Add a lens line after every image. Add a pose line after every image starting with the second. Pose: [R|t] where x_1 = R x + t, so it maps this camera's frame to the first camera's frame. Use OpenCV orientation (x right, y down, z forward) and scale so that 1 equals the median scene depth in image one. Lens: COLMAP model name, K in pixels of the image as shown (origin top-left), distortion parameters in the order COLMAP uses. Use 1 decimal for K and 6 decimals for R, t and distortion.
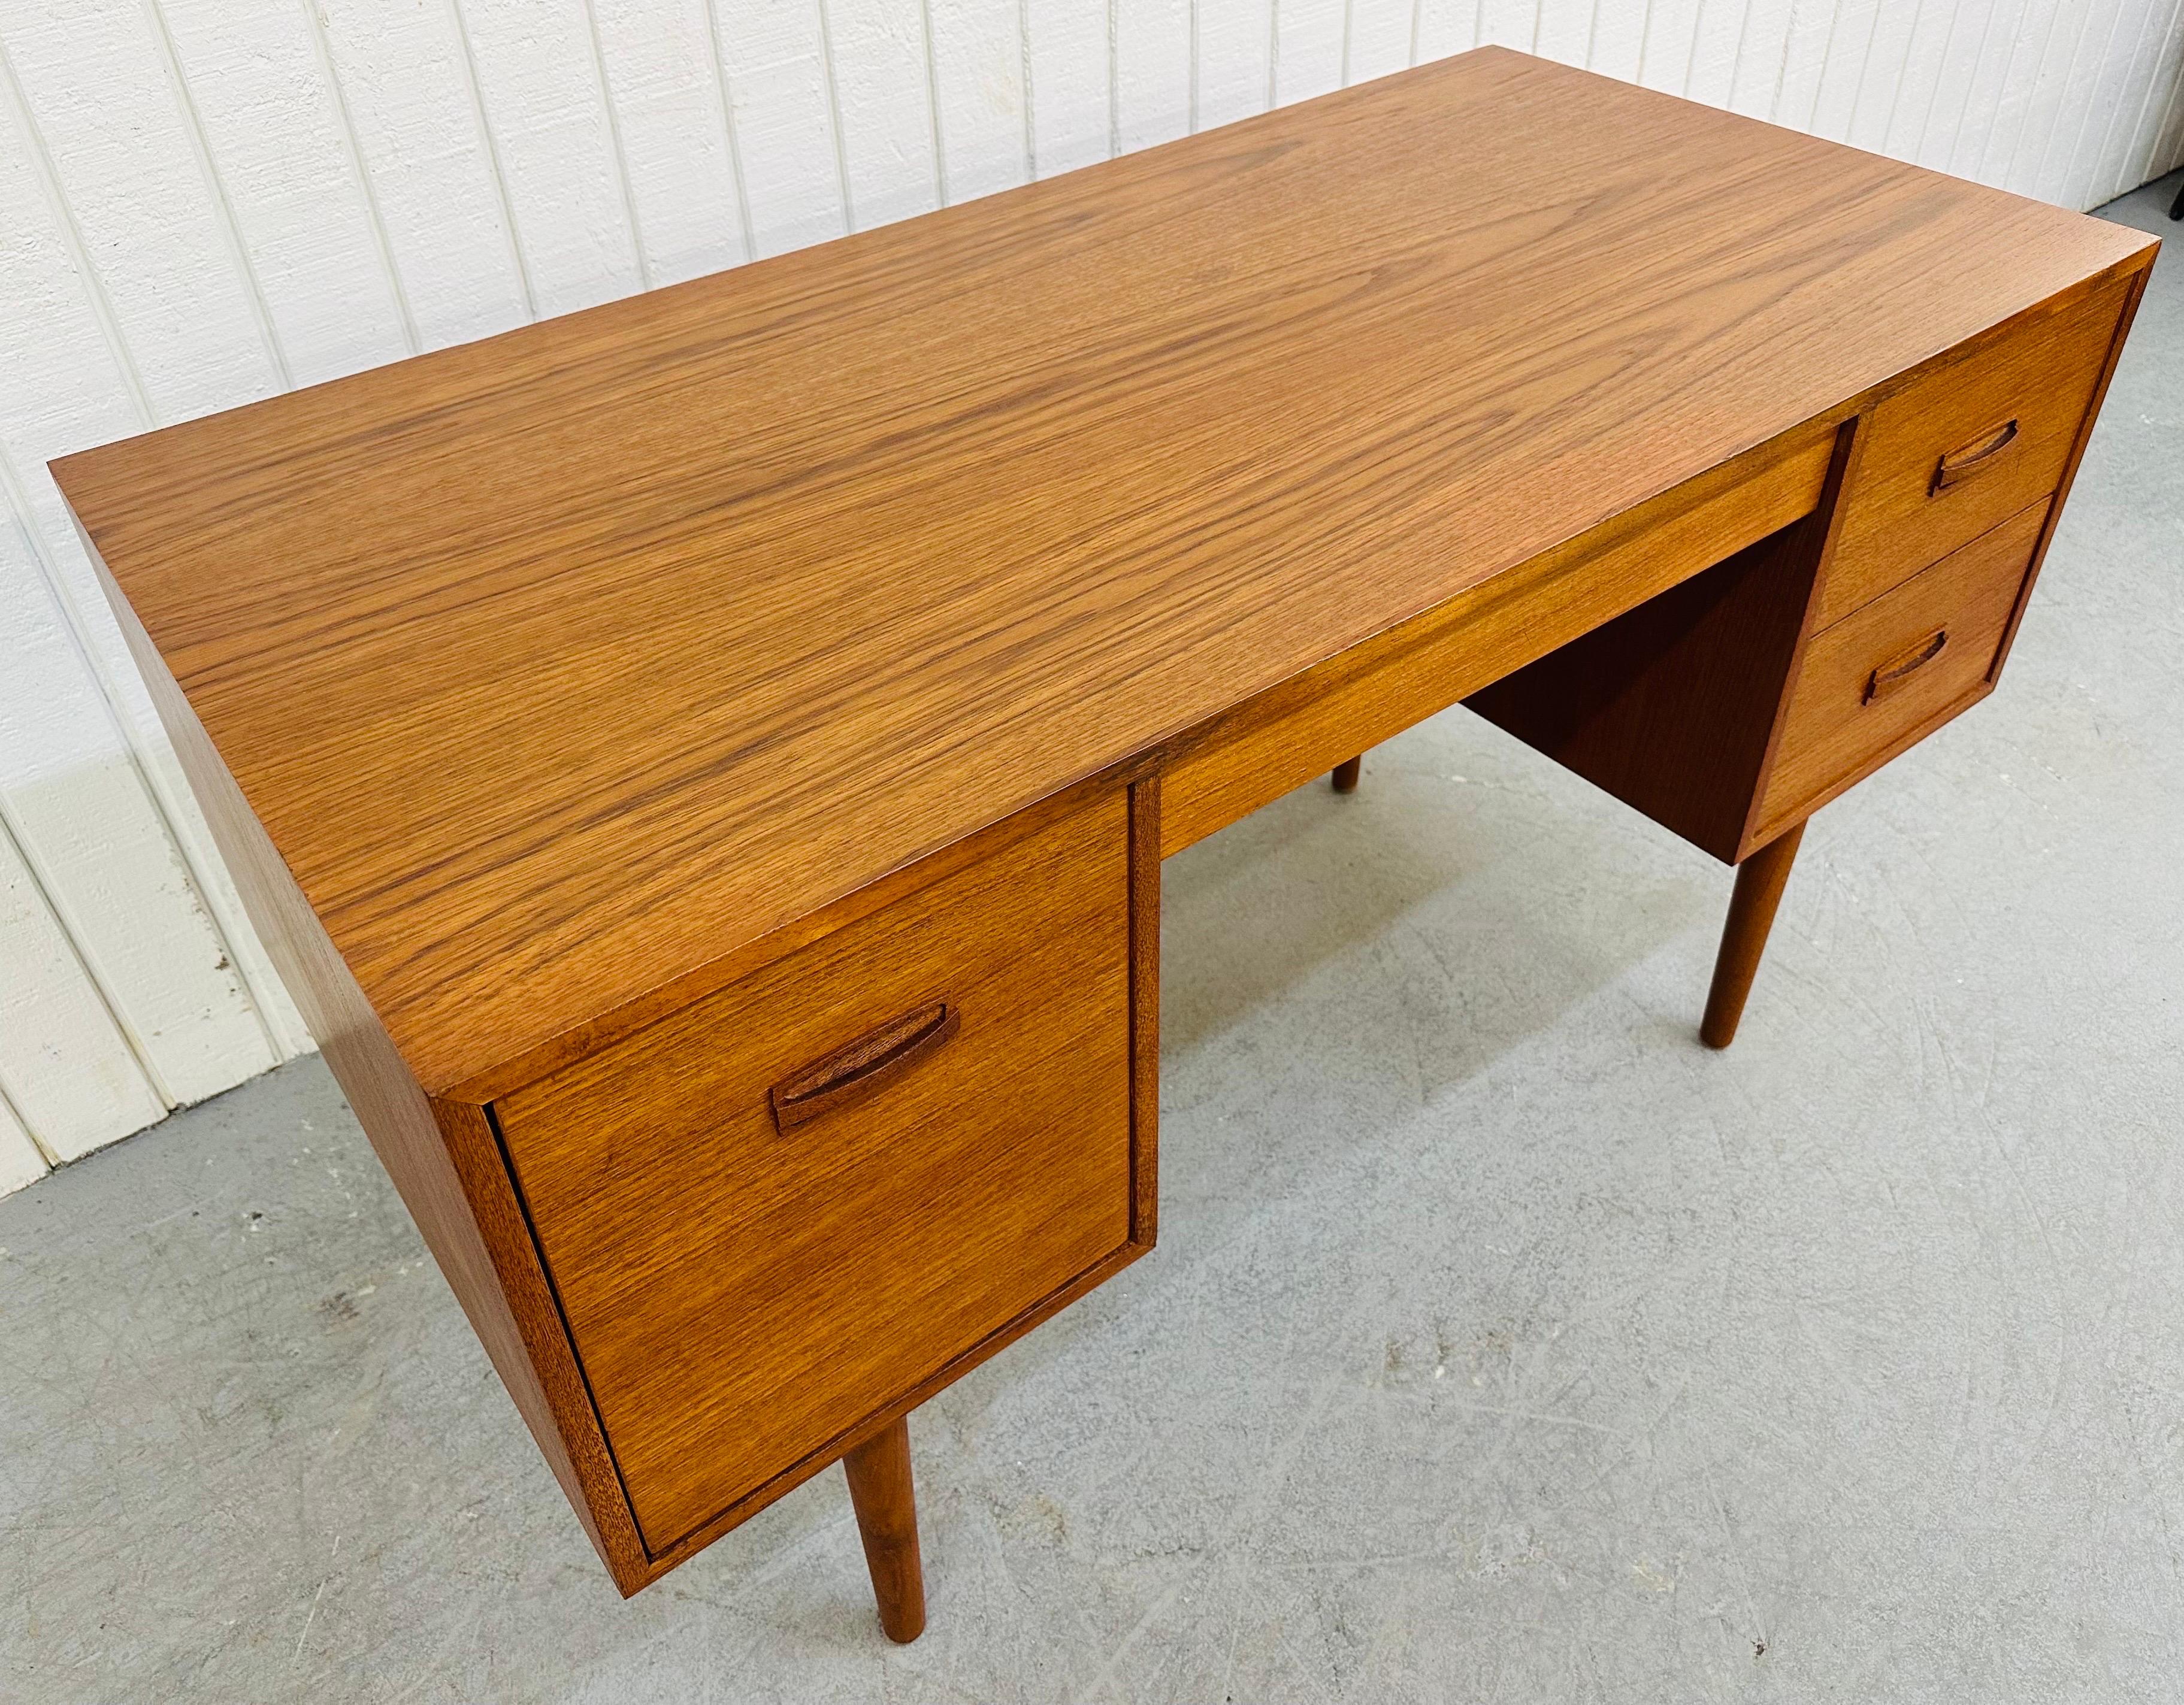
lens RADIAL K [[1744.4, 0, 1094.0], [0, 1744.4, 780.3], [0, 0, 1]] dist [0.036850, -0.049157]
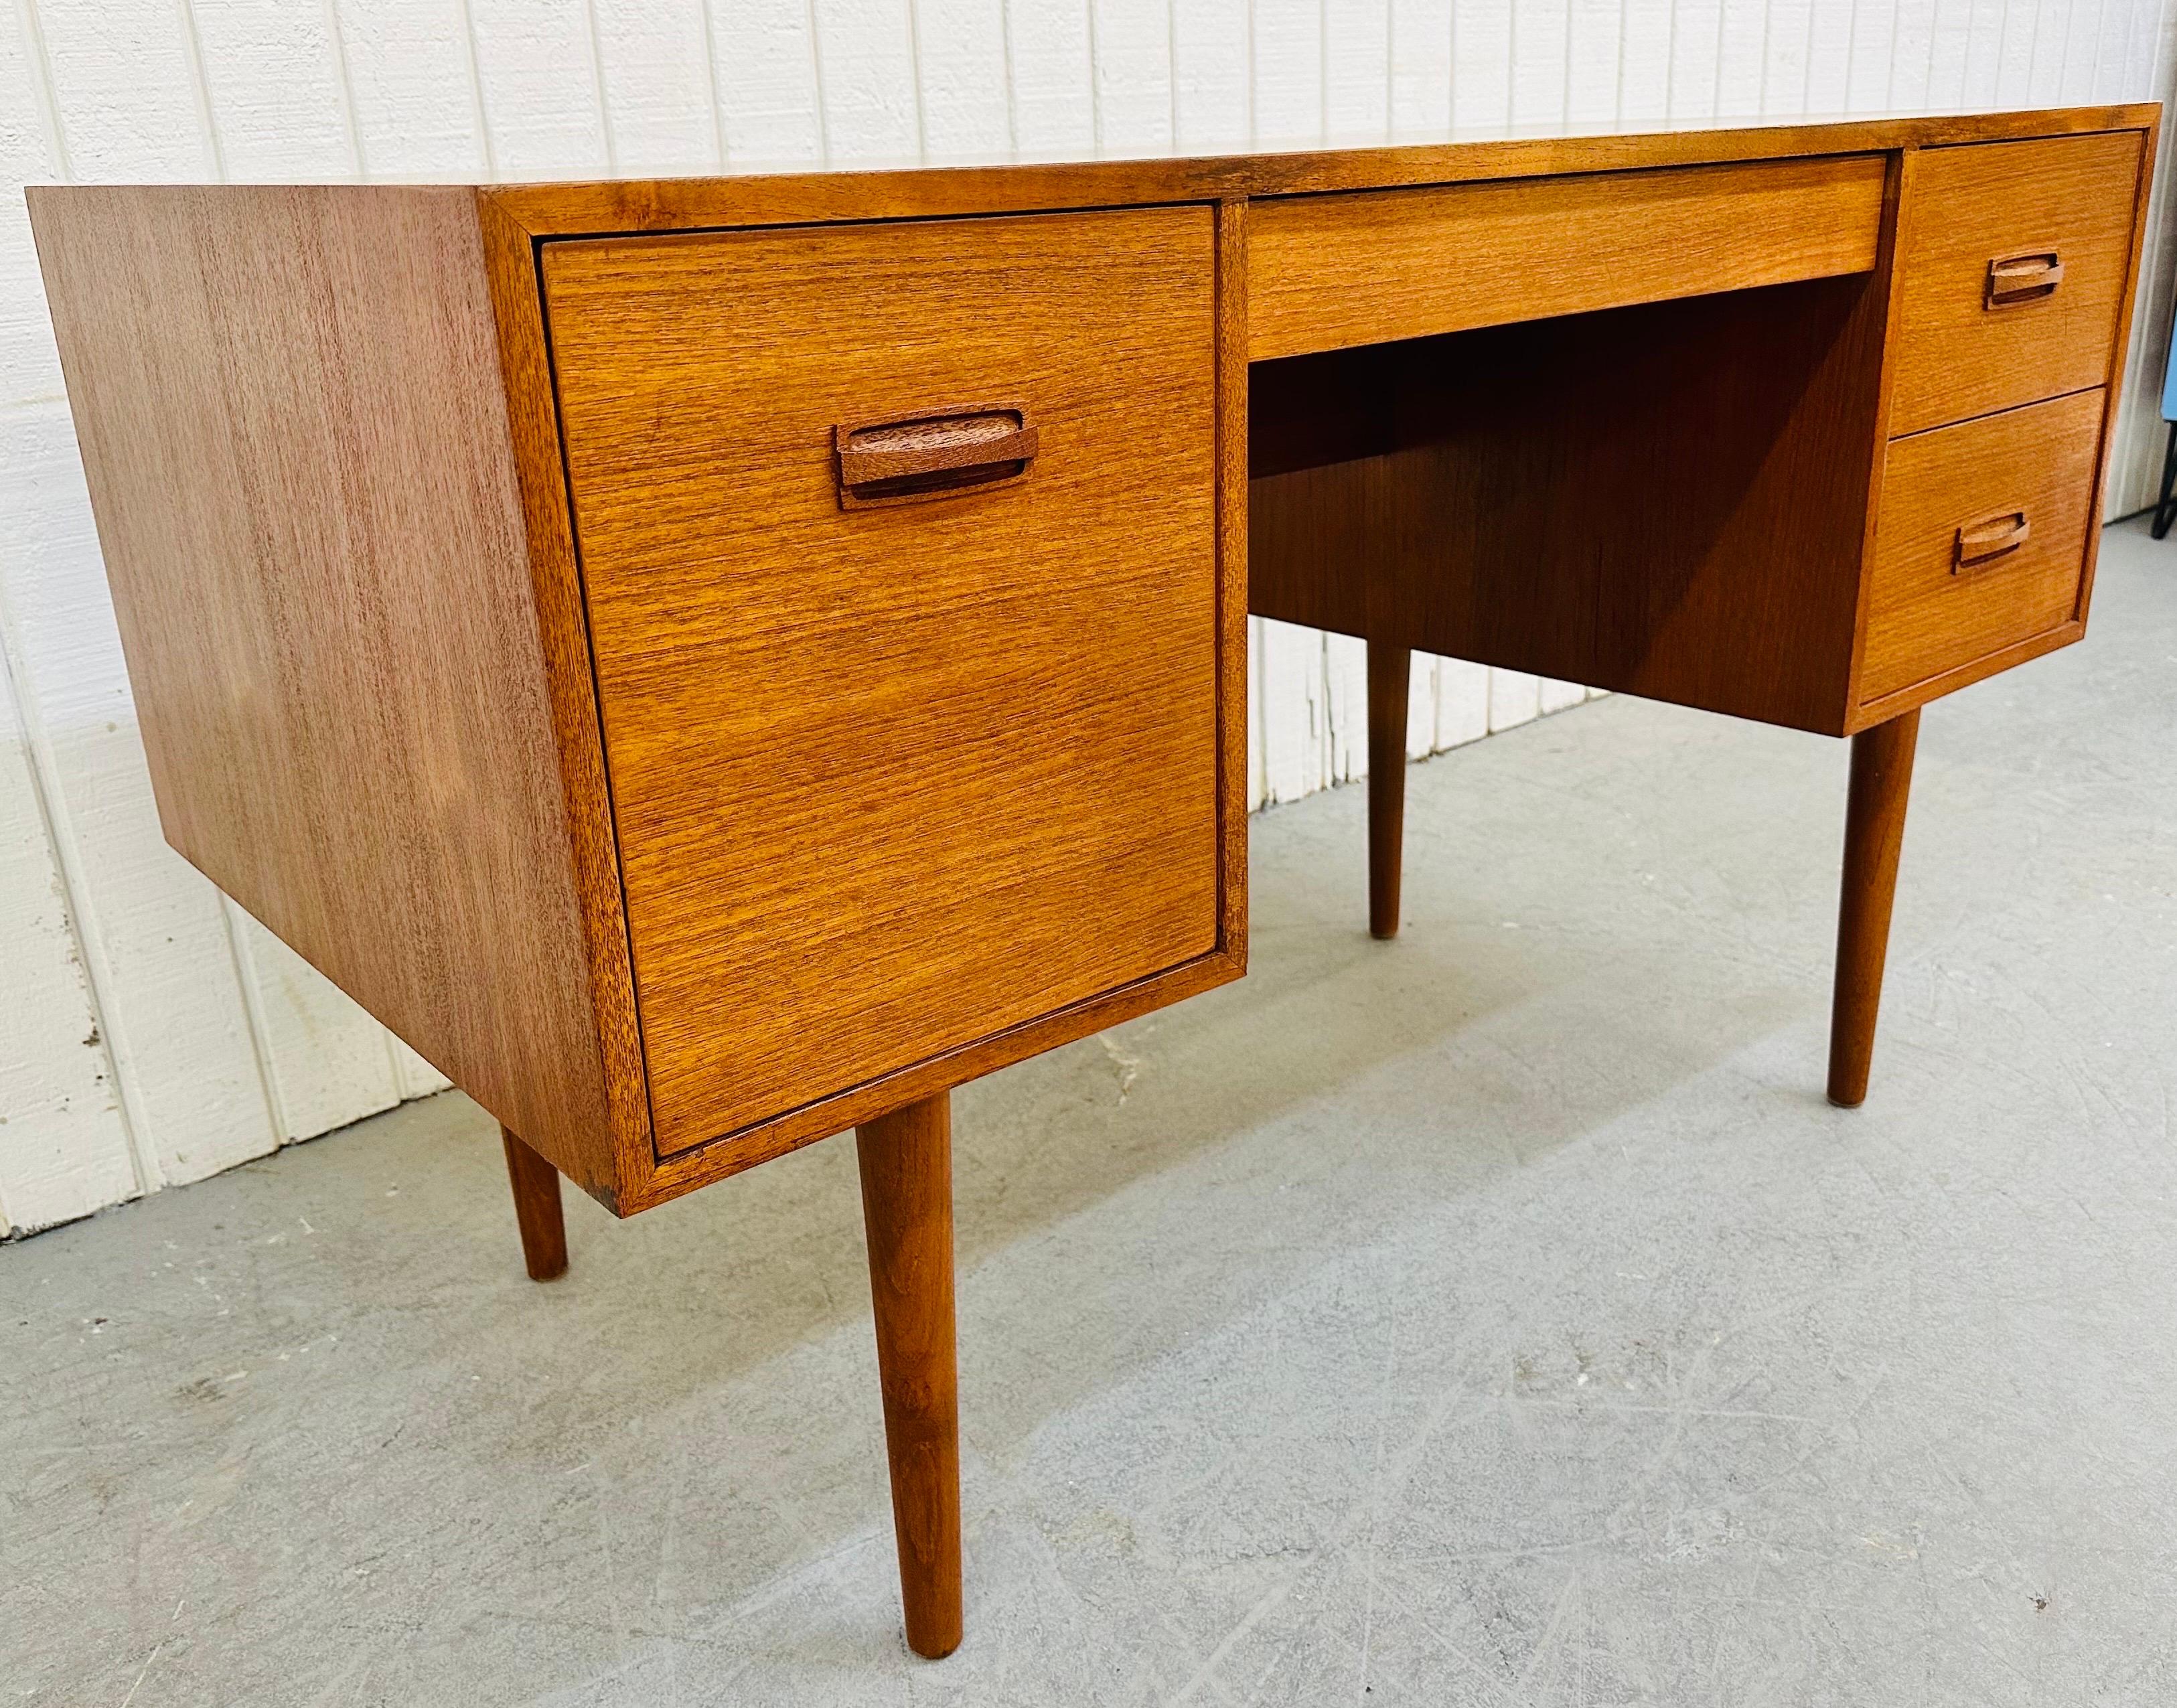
lens RADIAL K [[1947.6, 0, 1104.6], [0, 1947.6, 874.7], [0, 0, 1]] dist [0.036965, -0.051591]
pose [[0.998718, -0.028569, 0.041794, -0.058294], [0.040349, 0.947806, -0.316284, 0.422646], [-0.030577, 0.317565, 0.947743, 0.083150]]
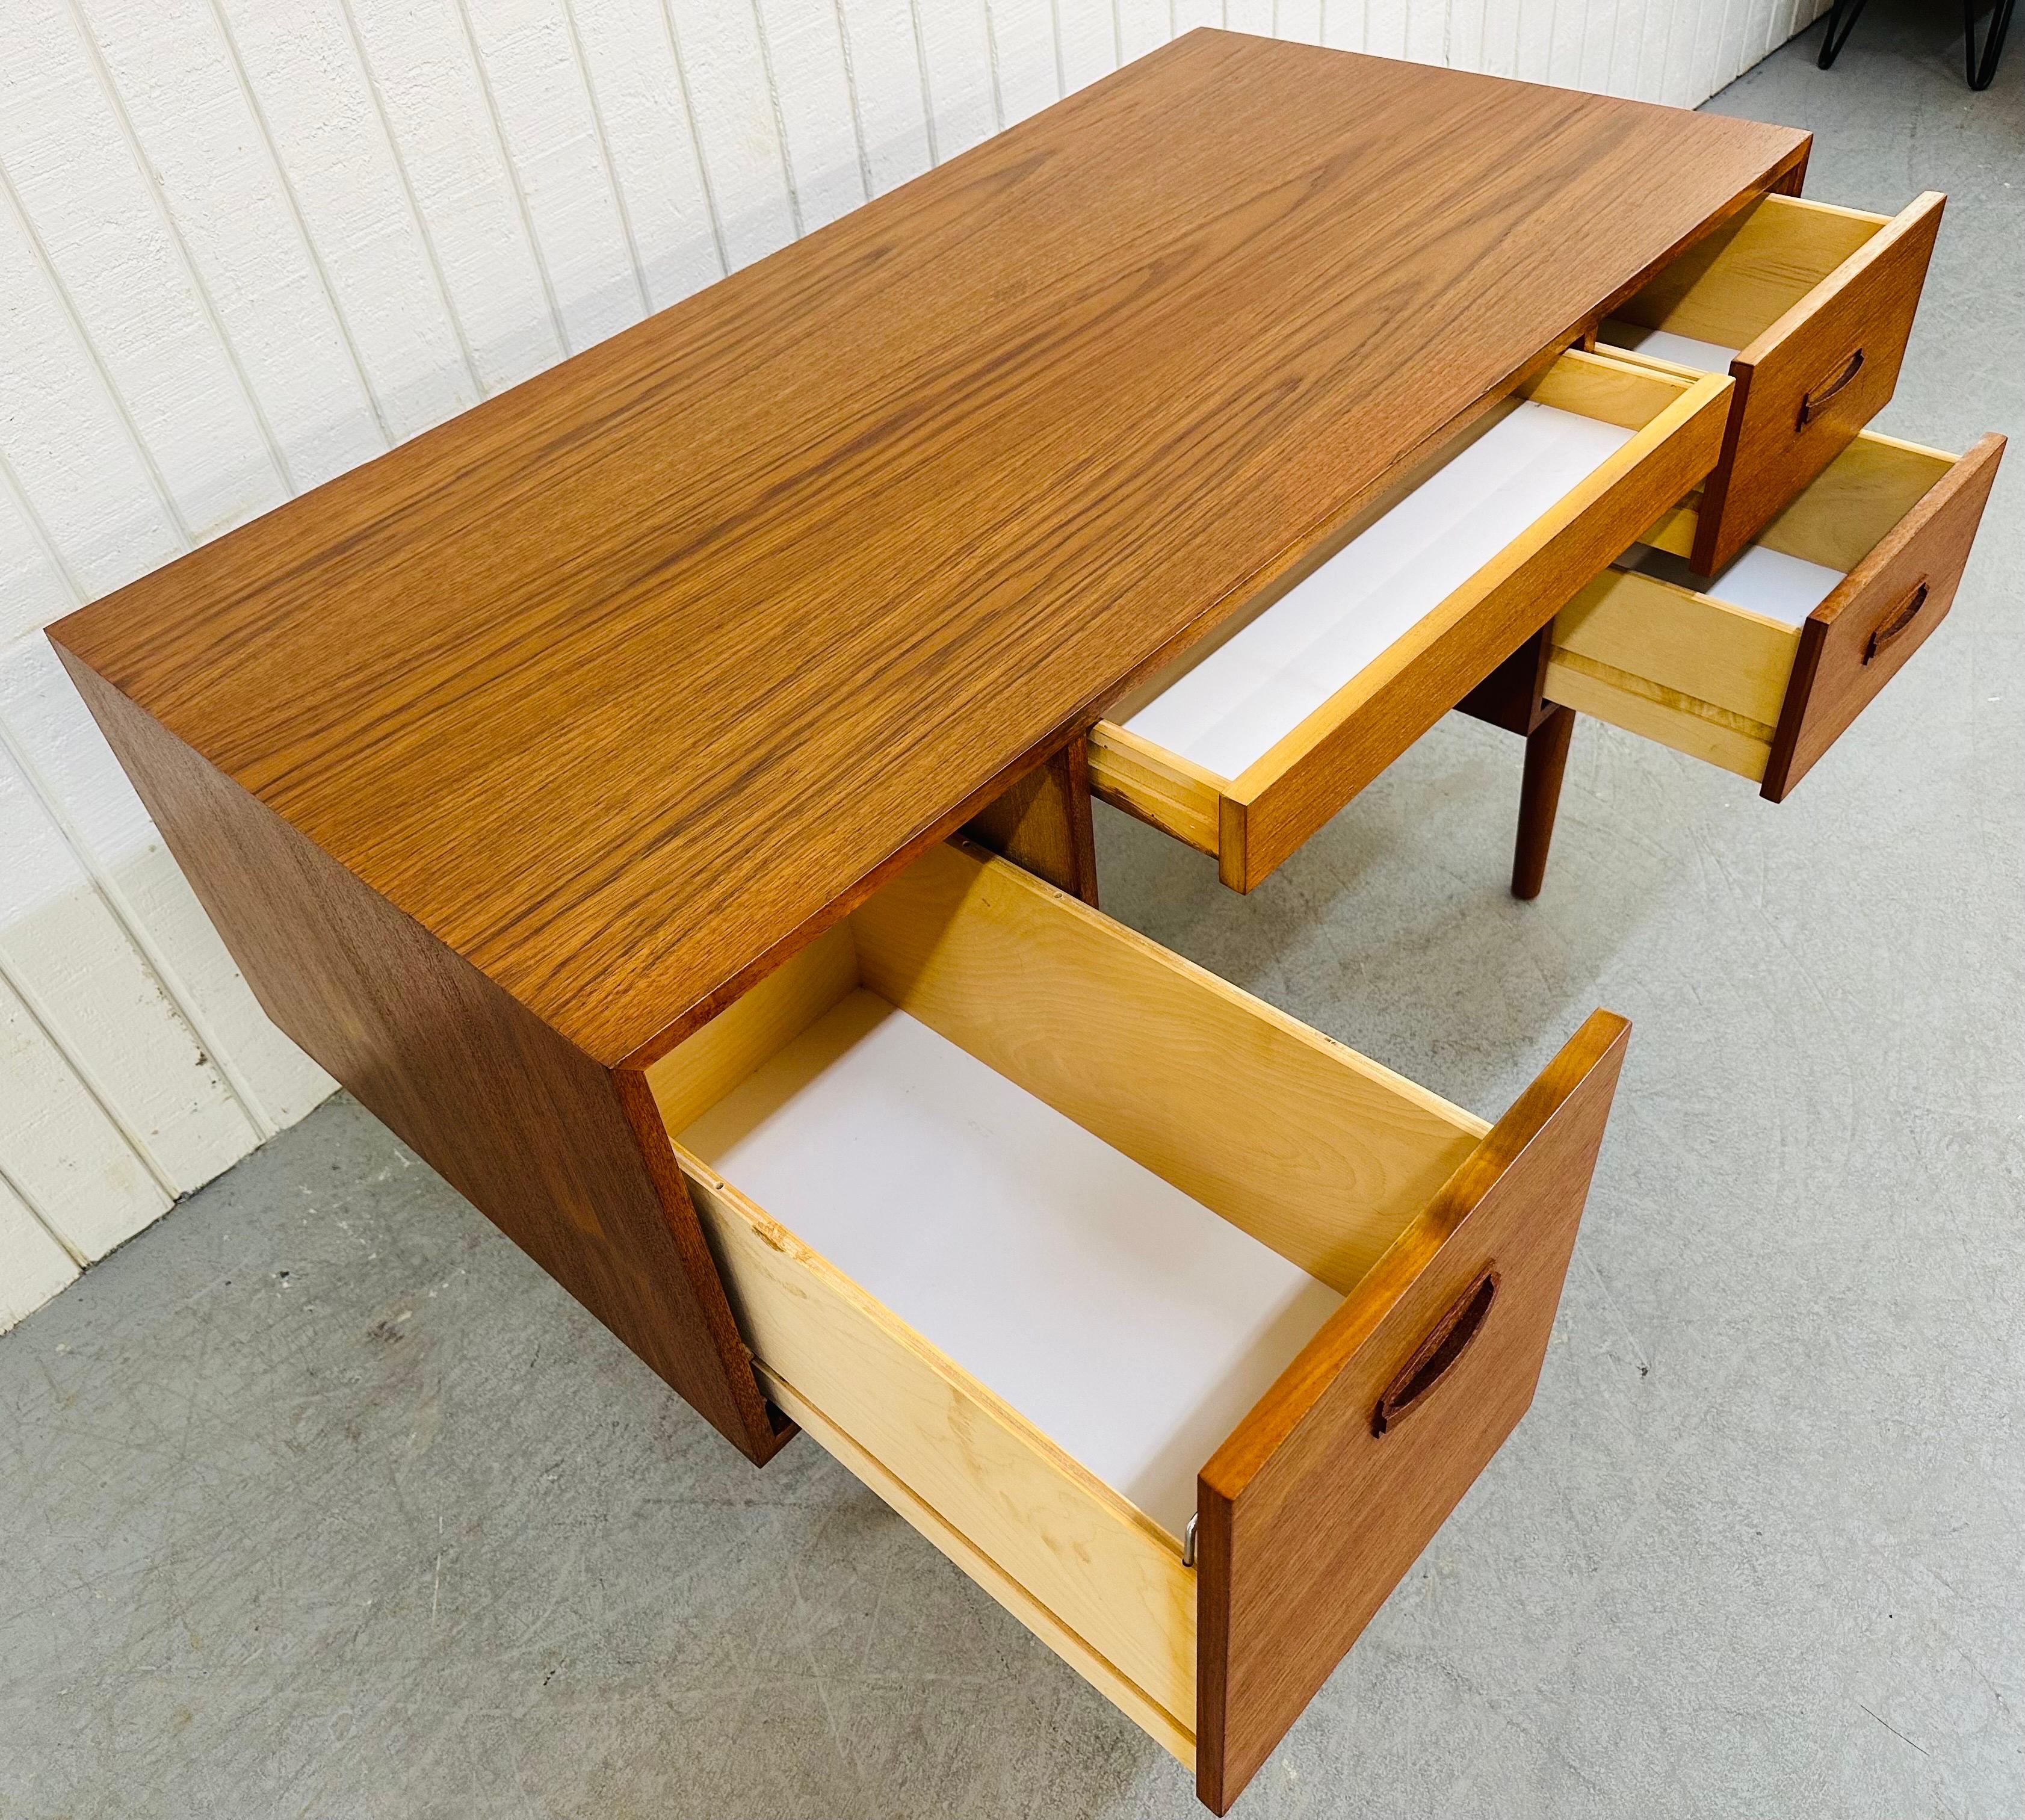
lens RADIAL K [[1762.5, 0, 972.8], [0, 1762.5, 909.2], [0, 0, 1]] dist [0.040241, -0.057510]
pose [[0.983112, -0.174145, 0.056255, -0.084854], [0.169023, 0.981880, 0.085691, -0.001130], [-0.070158, -0.074735, 0.994732, -0.152074]]
